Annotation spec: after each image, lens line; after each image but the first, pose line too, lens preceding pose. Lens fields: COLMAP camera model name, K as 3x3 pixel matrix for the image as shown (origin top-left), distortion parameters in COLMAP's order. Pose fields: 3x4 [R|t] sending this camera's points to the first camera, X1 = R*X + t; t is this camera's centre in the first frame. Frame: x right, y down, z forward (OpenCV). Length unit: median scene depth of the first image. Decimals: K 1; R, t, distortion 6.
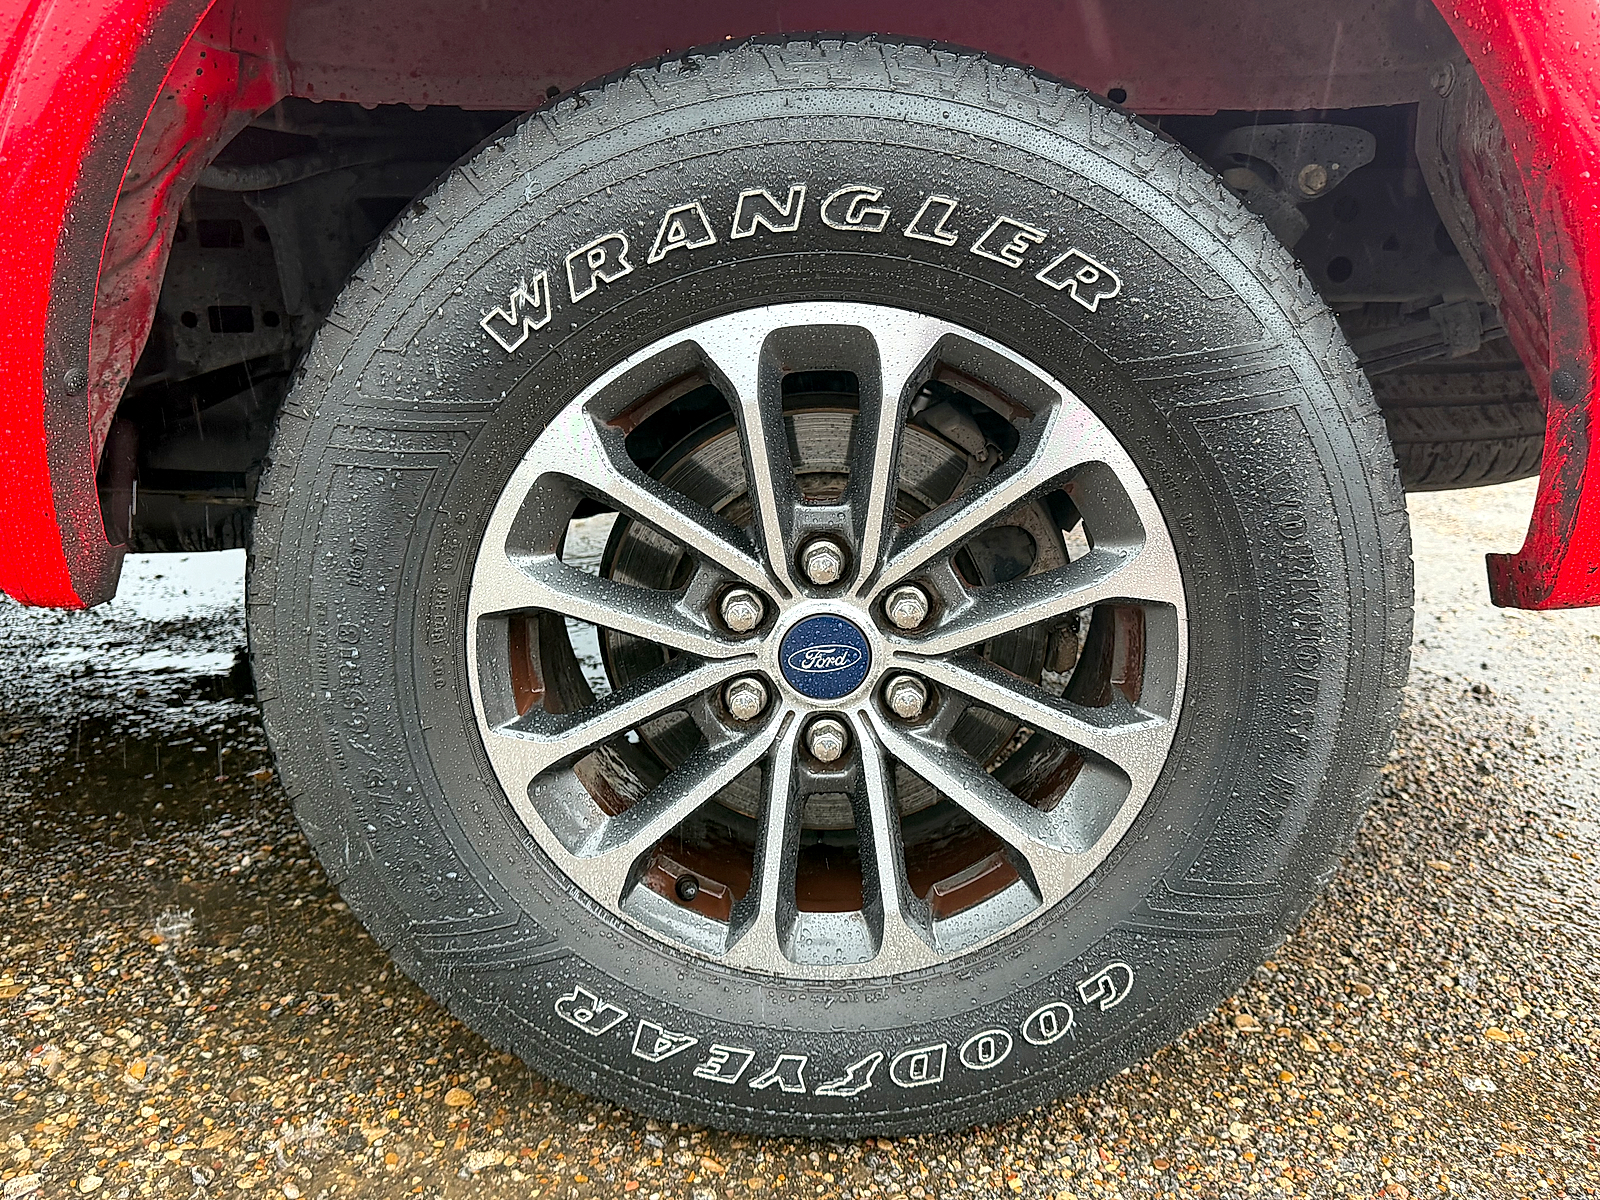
lens RADIAL K [[1154.5, 0, 800.0], [0, 1154.5, 600.0], [0, 0, 1]] dist [0.004622, 0.000960]
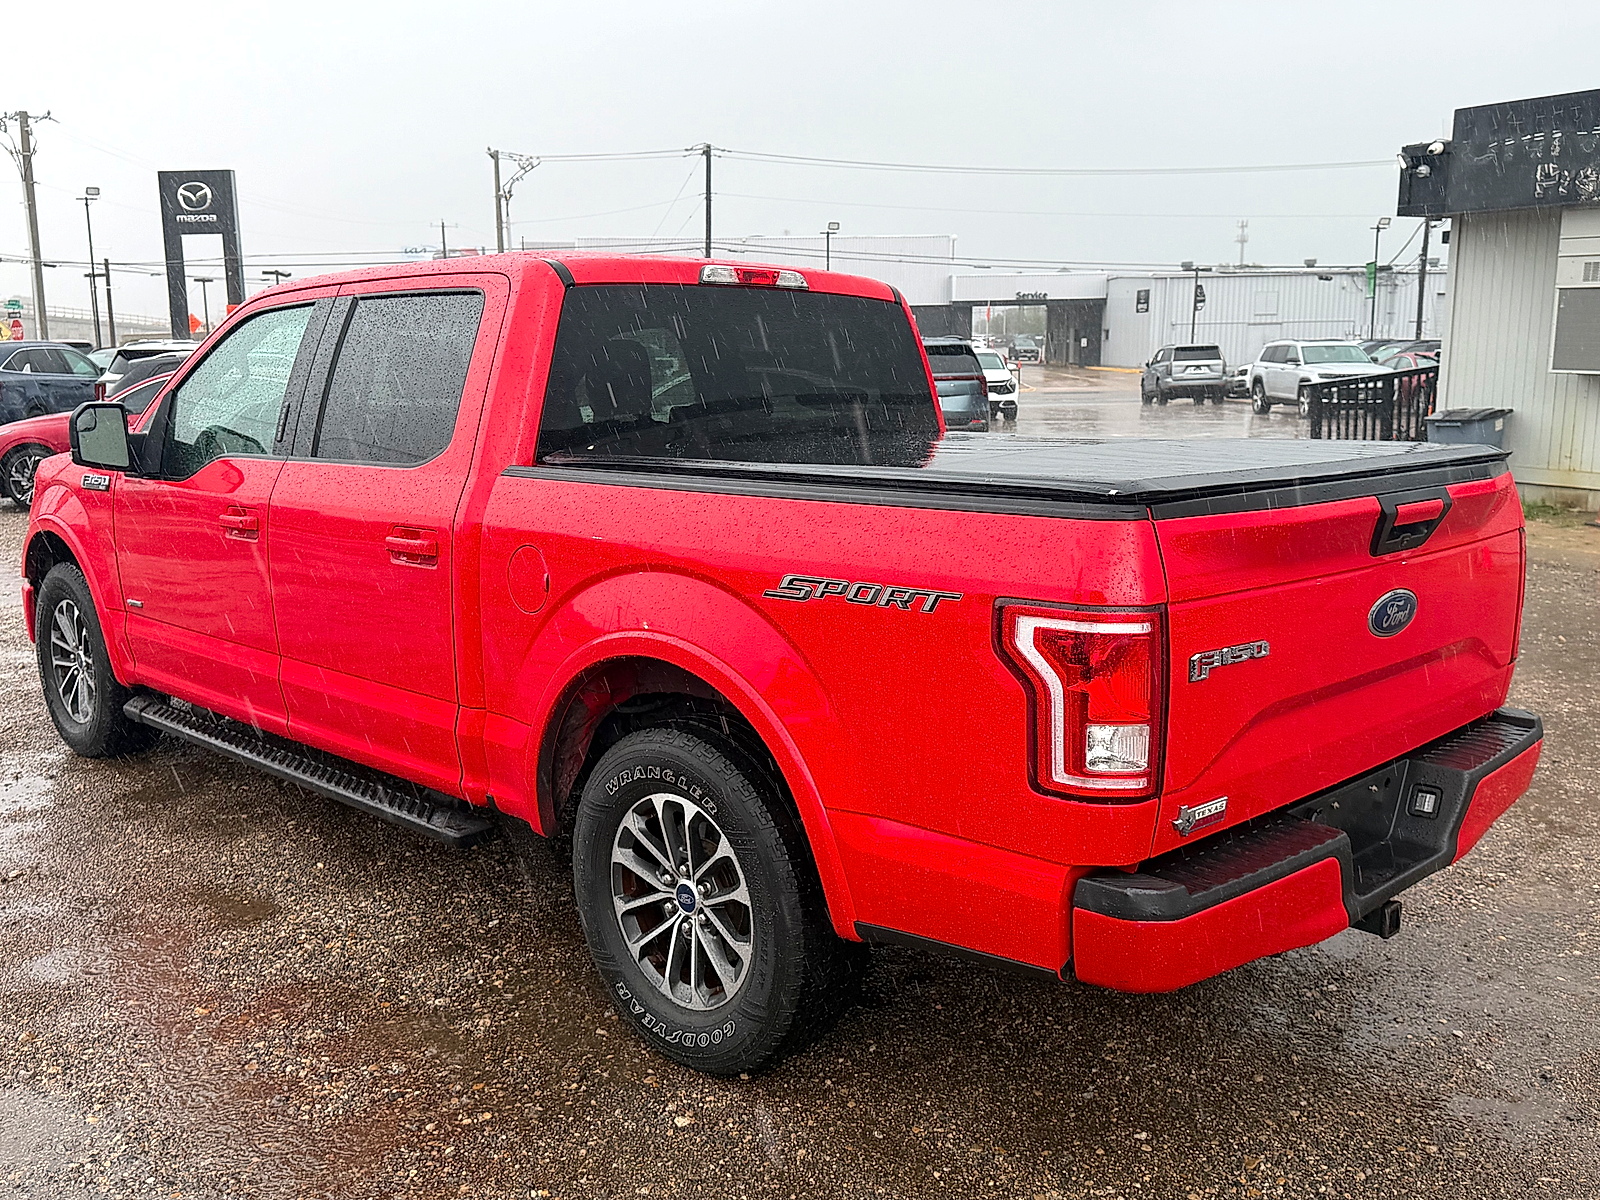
lens RADIAL K [[1463.7, 0, 800.0], [0, 1463.7, 600.0], [0, 0, 1]] dist [0.127221, -0.170137]
pose [[0.708537, 0.093415, -0.699463, 3.005459], [-0.167297, 0.985178, -0.037895, -0.660294], [0.685556, 0.143867, 0.713663, -1.799528]]
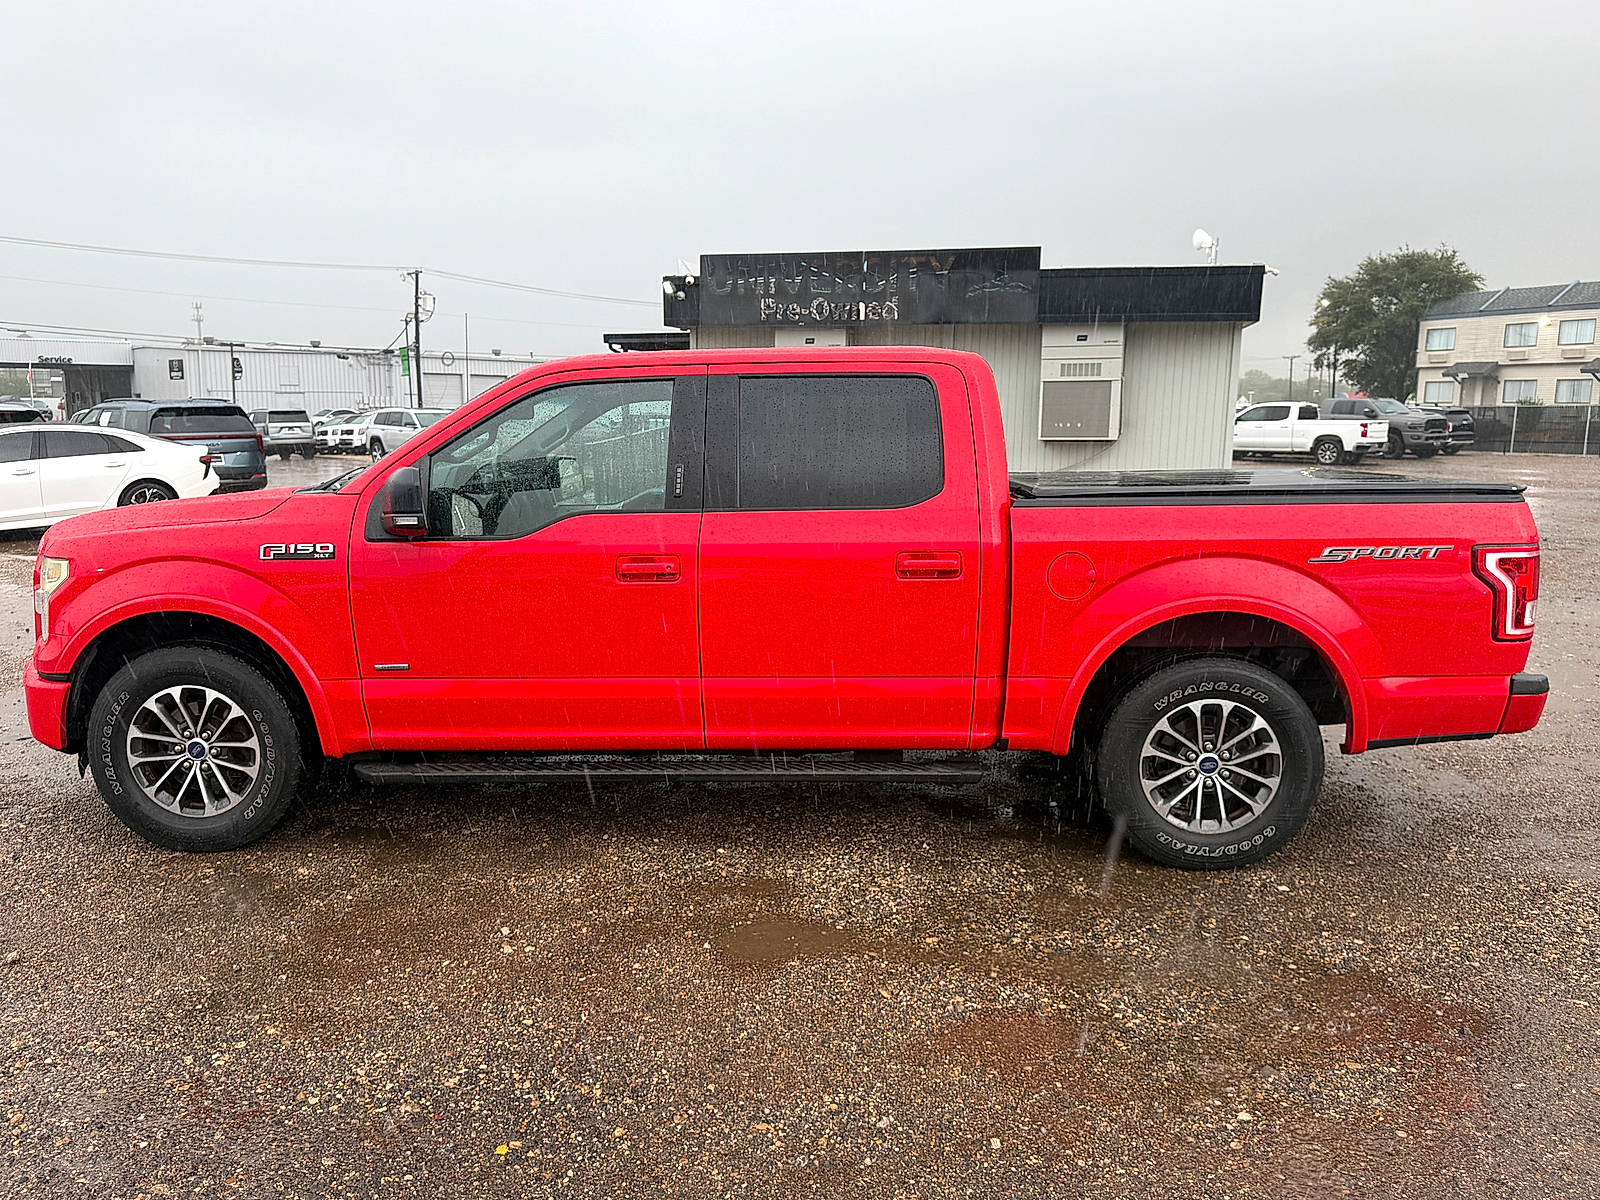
lens RADIAL K [[1201.2, 0, 800.0], [0, 1201.2, 600.0], [0, 0, 1]] dist [0.017884, -0.007655]
pose [[0.999761, -0.014597, -0.016286, -1.652201], [0.012642, 0.993363, -0.114325, -0.088184], [0.017847, 0.114091, 0.993310, -4.289179]]
